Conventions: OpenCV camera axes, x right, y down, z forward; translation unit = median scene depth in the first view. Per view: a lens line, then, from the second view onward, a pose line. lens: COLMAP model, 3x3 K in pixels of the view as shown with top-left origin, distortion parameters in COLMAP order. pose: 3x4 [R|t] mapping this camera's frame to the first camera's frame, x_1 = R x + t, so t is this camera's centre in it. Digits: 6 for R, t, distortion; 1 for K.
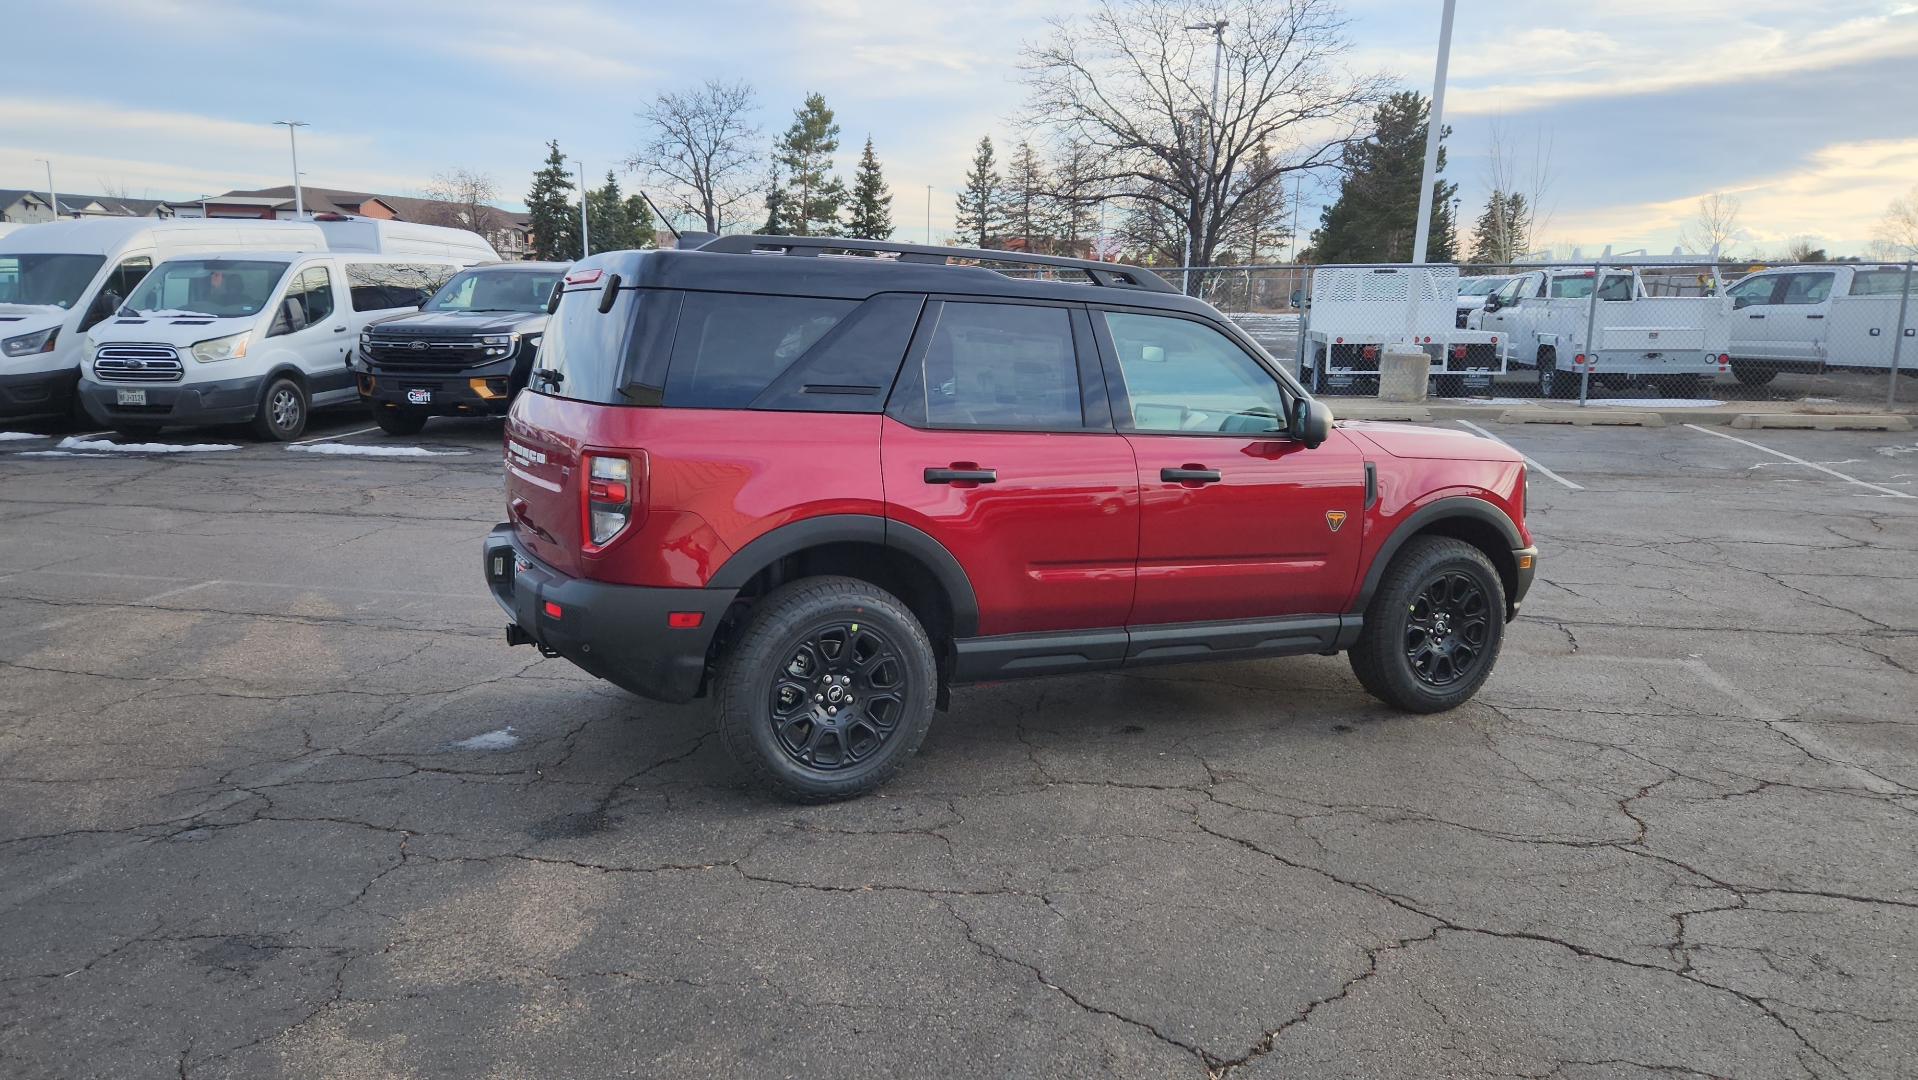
lens RADIAL K [[1263.3, 0, 926.2], [0, 1263.3, 534.4], [0, 0, 1]] dist [0.076632, -0.060793]
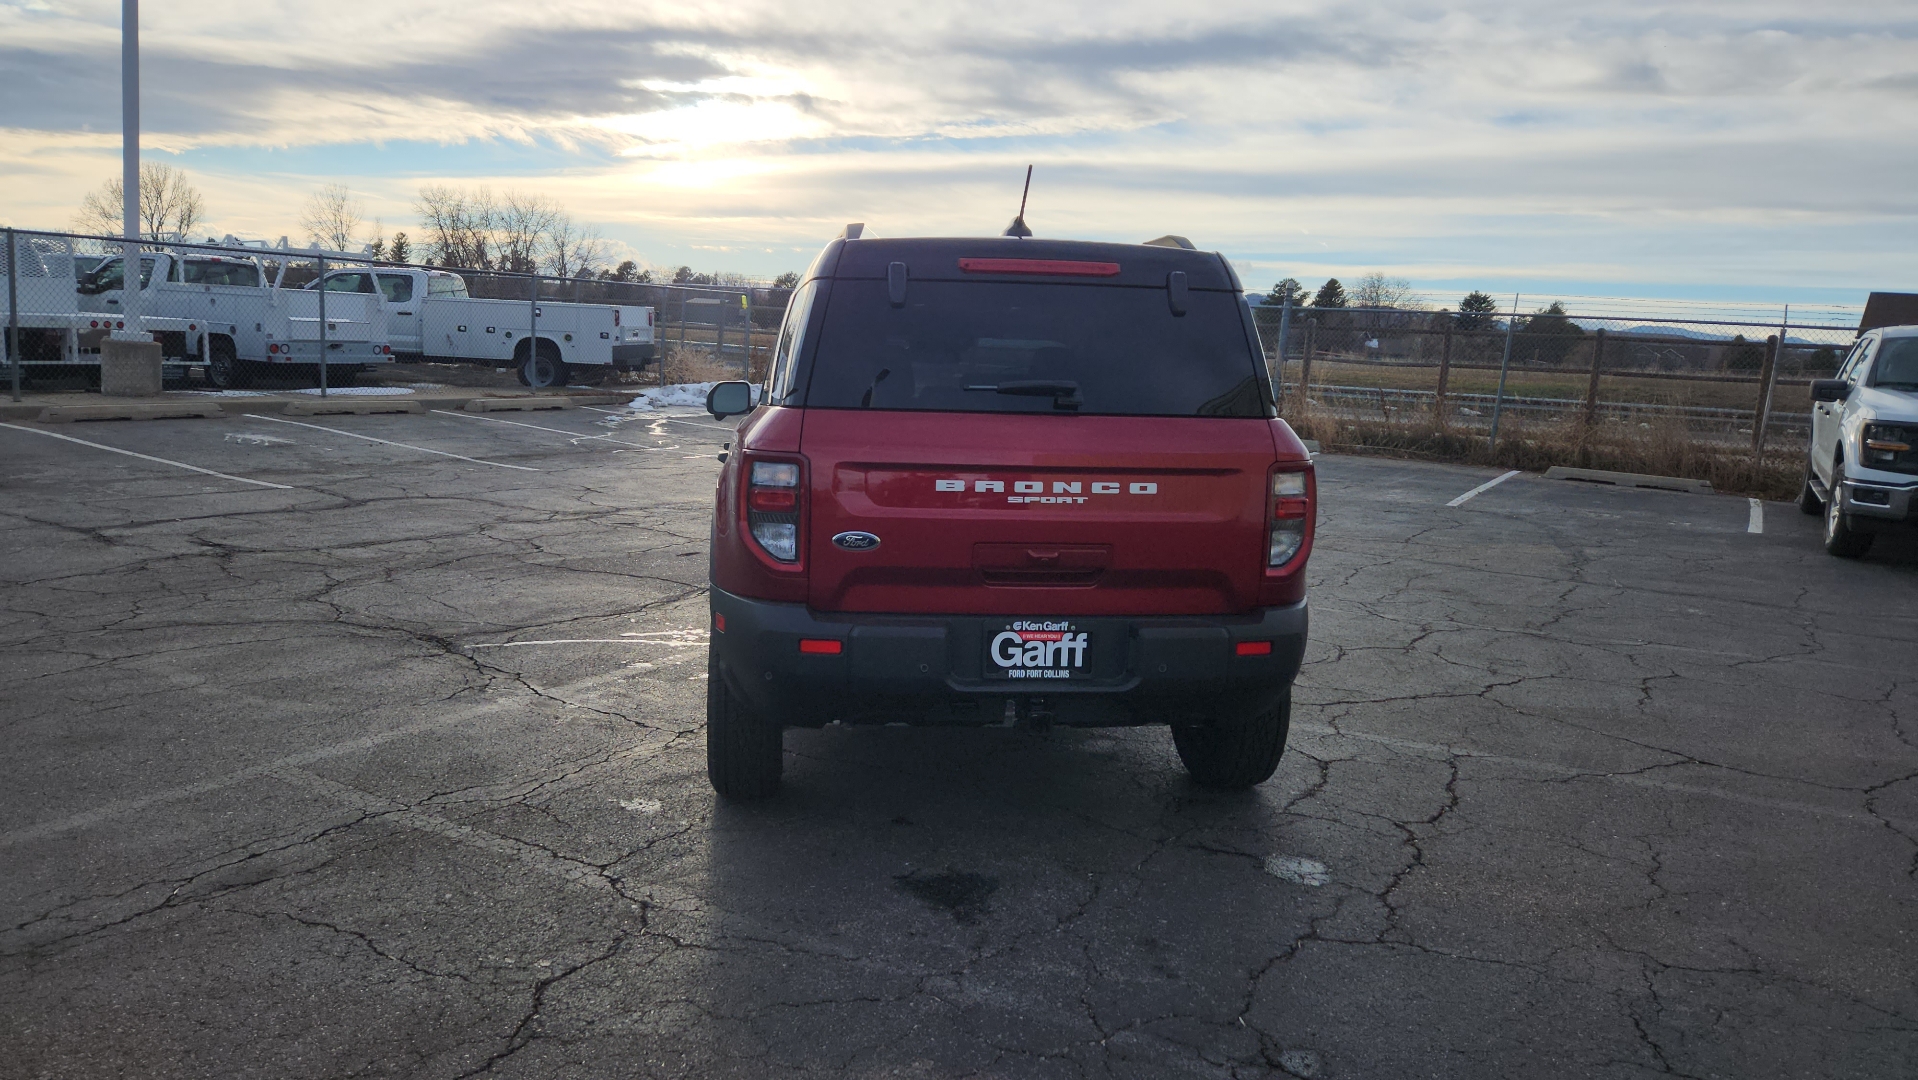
lens RADIAL K [[1263.3, 0, 926.2], [0, 1263.3, 534.4], [0, 0, 1]] dist [0.076632, -0.060793]
pose [[0.364439, -0.132555, 0.921745, -0.052973], [0.122183, 0.988067, 0.093784, -0.005885], [-0.923177, 0.078443, 0.376286, 0.038534]]
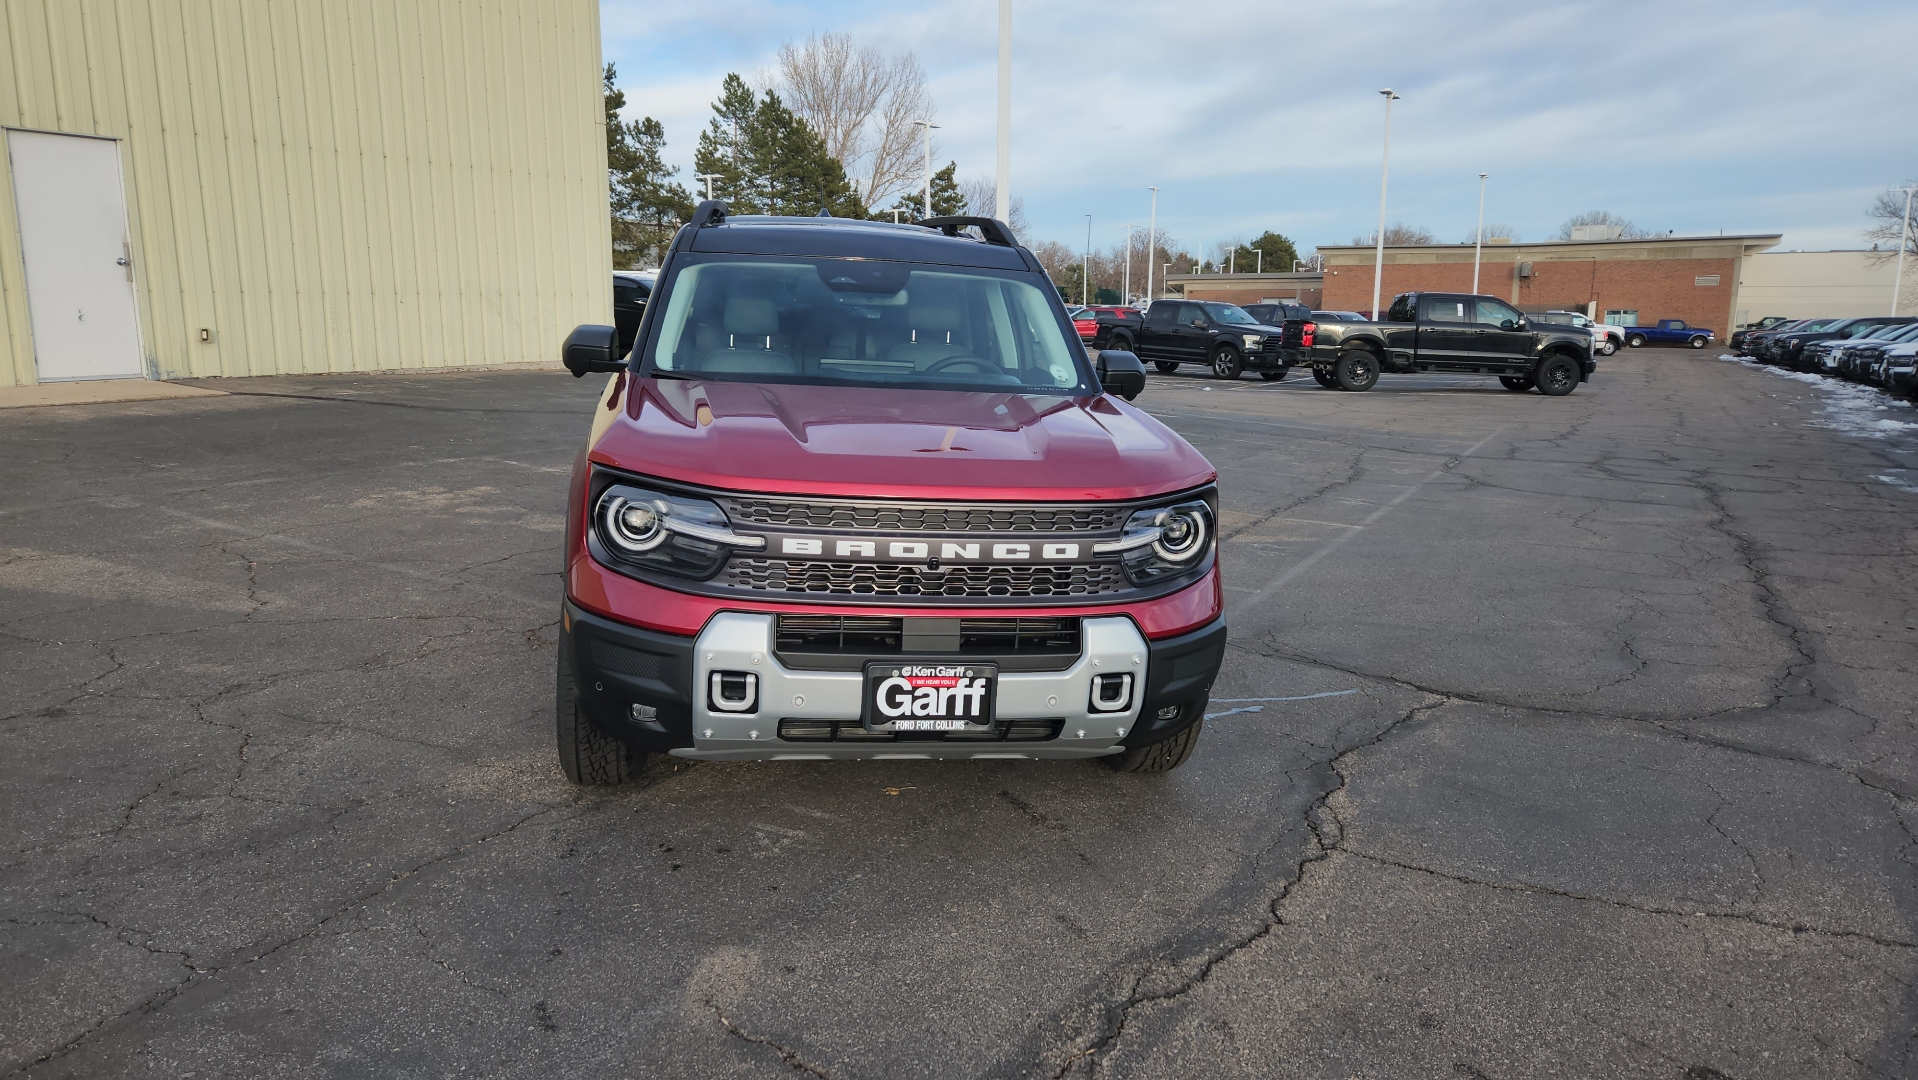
lens RADIAL K [[1292.4, 0, 916.1], [0, 1292.4, 528.9], [0, 0, 1]] dist [0.082979, -0.074095]
pose [[-0.316322, 0.138484, -0.938489, 0.061693], [-0.202139, 0.956729, 0.209308, -0.011435], [0.926866, 0.255913, -0.274641, 0.081825]]
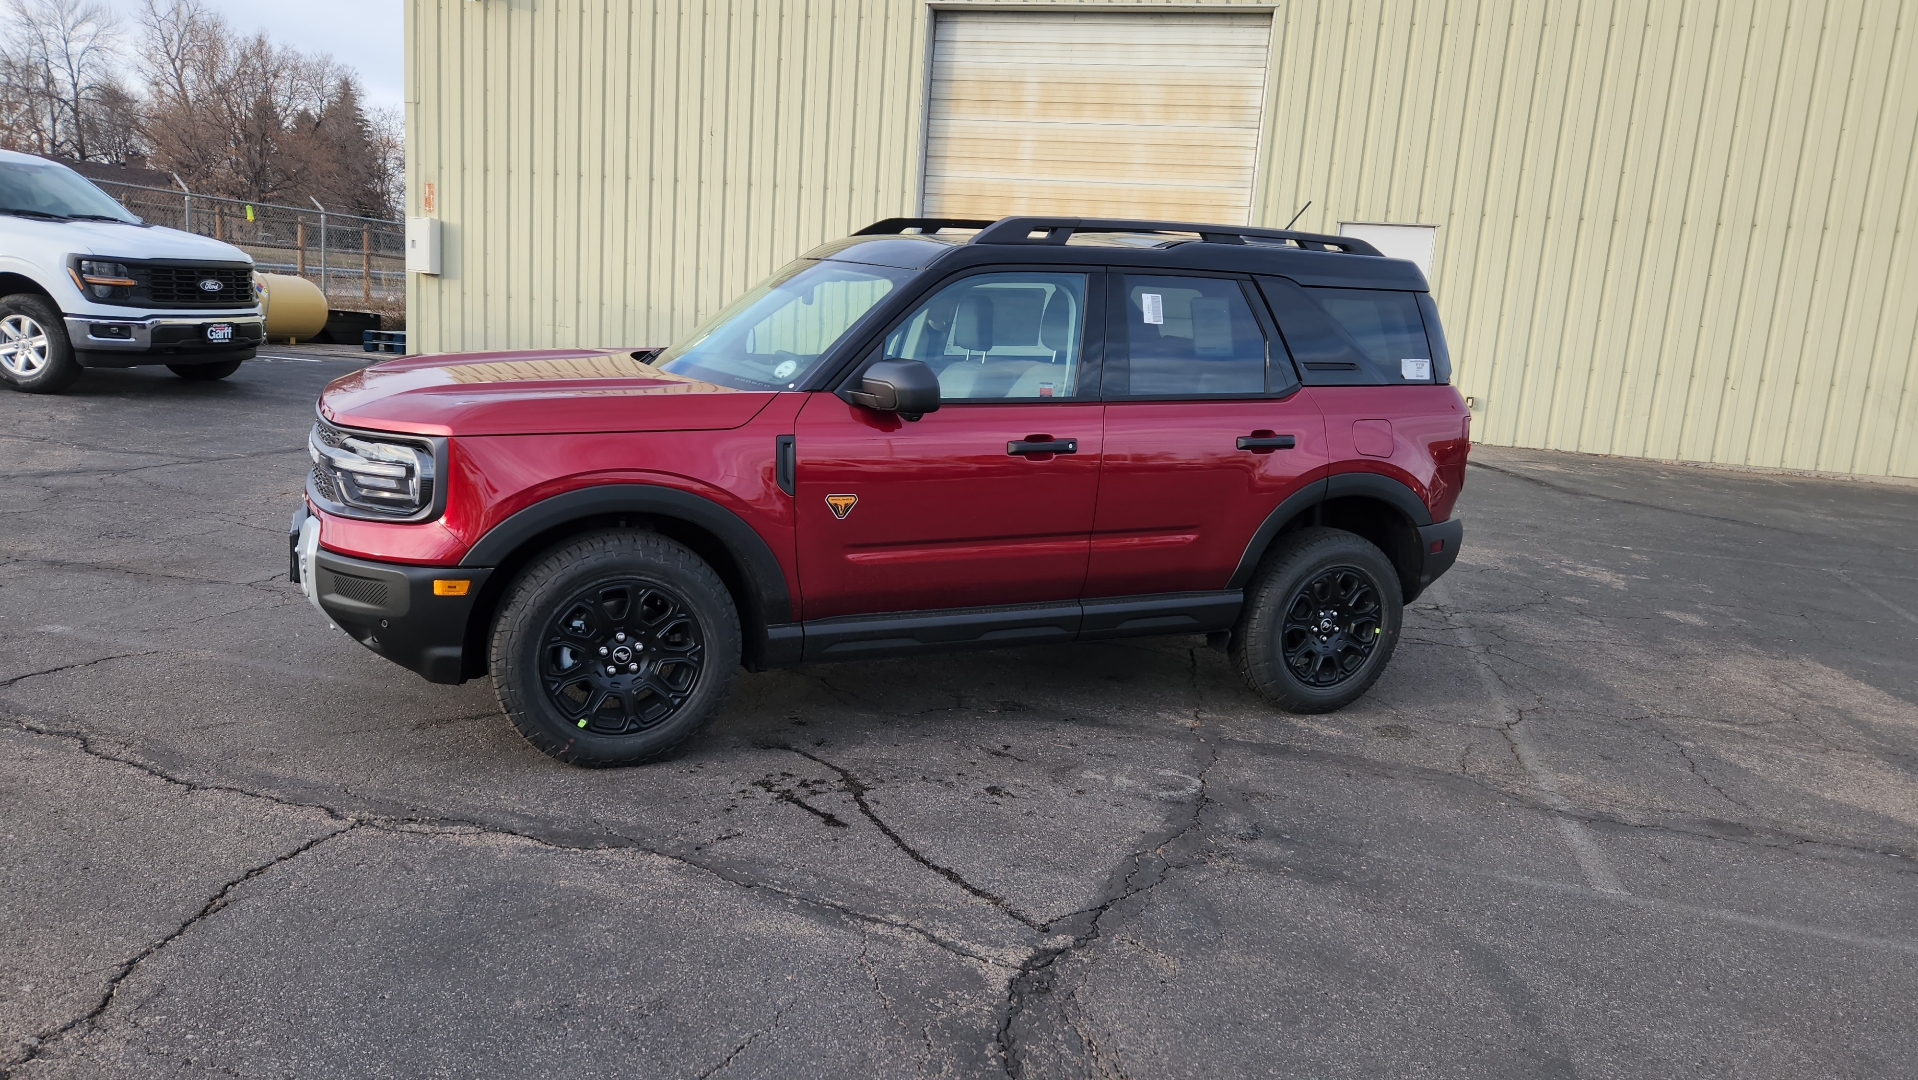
lens RADIAL K [[1291.3, 0, 925.4], [0, 1291.3, 536.8], [0, 0, 1]] dist [0.081804, -0.070897]
pose [[-0.993425, -0.105644, 0.044114, 0.002994], [-0.083750, 0.933331, 0.349111, -0.019055], [-0.078055, 0.343121, -0.936042, 0.117647]]
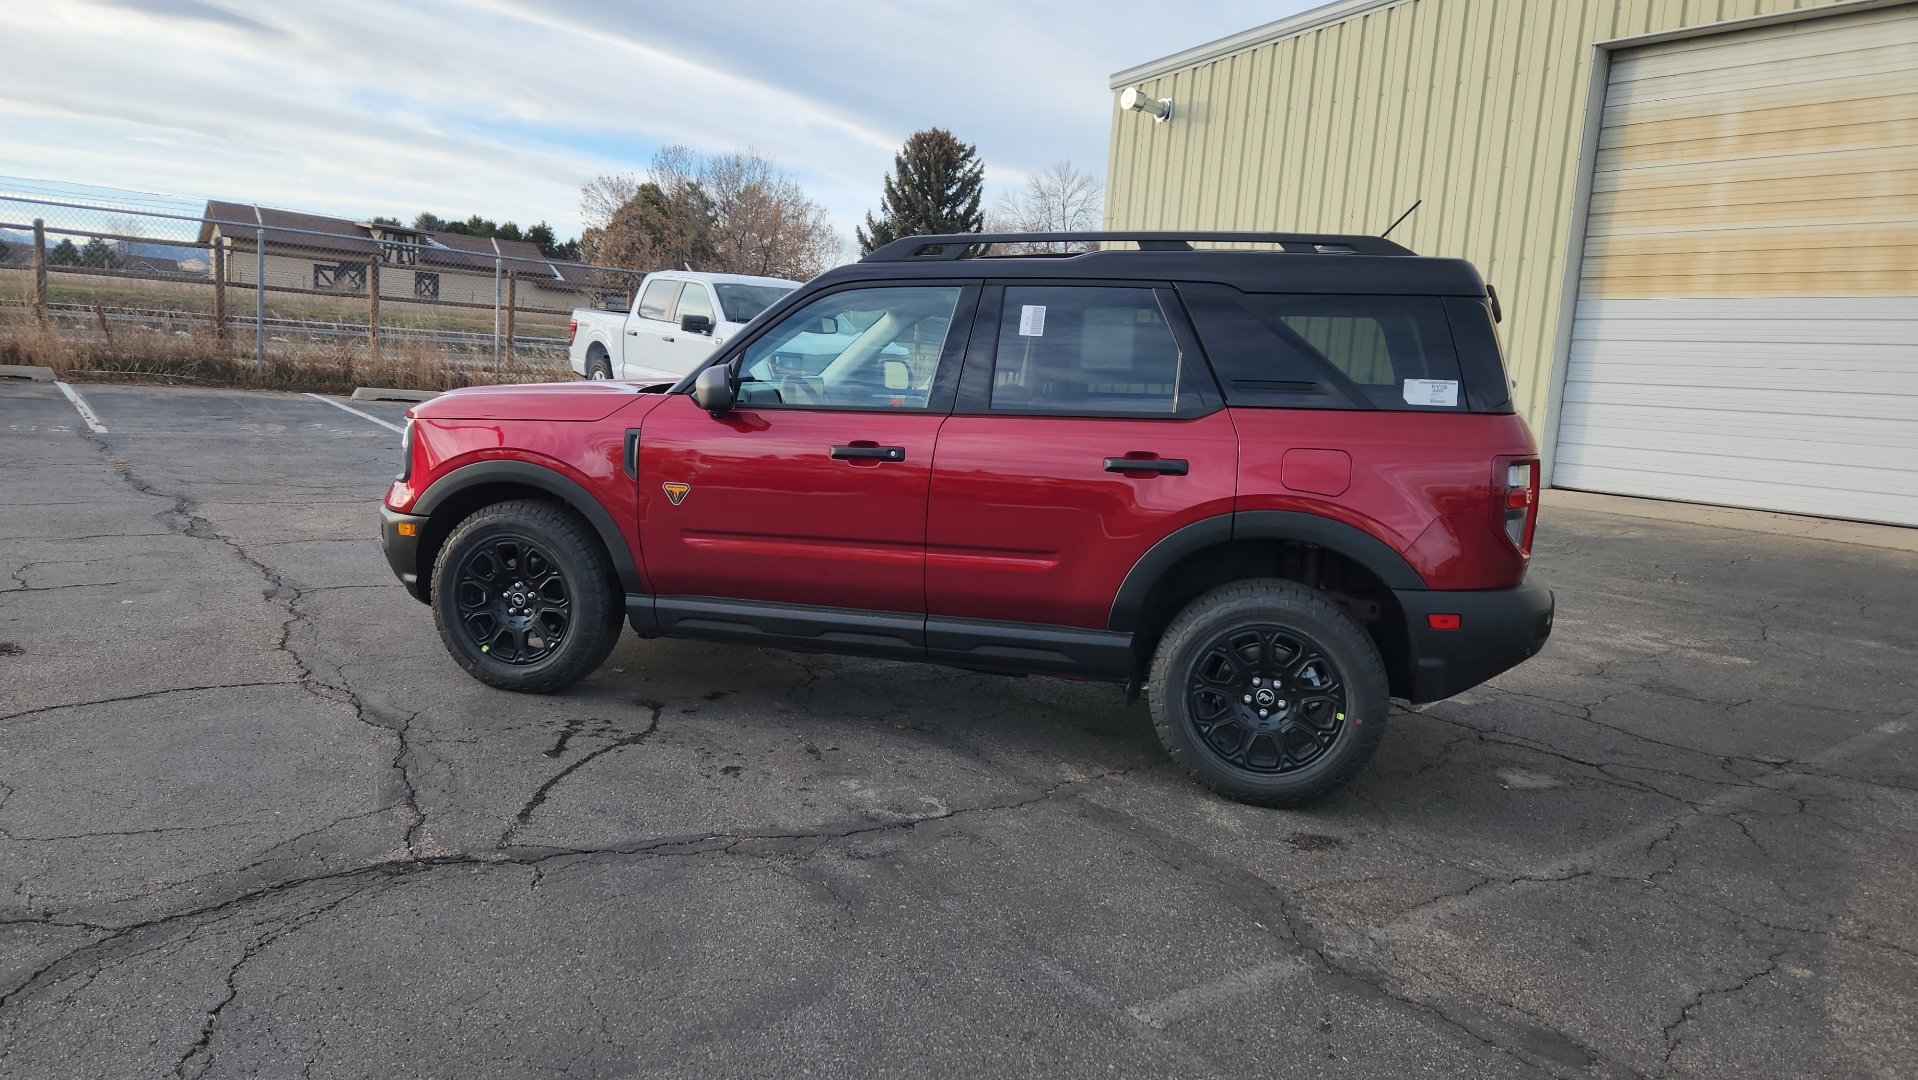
lens RADIAL K [[1278.8, 0, 897.4], [0, 1278.8, 518.4], [0, 0, 1]] dist [0.077504, -0.062108]
pose [[-0.717143, -0.157253, 0.678953, -0.033694], [0.044381, 0.961930, 0.269670, -0.016325], [-0.695512, 0.223524, -0.682862, 0.103674]]
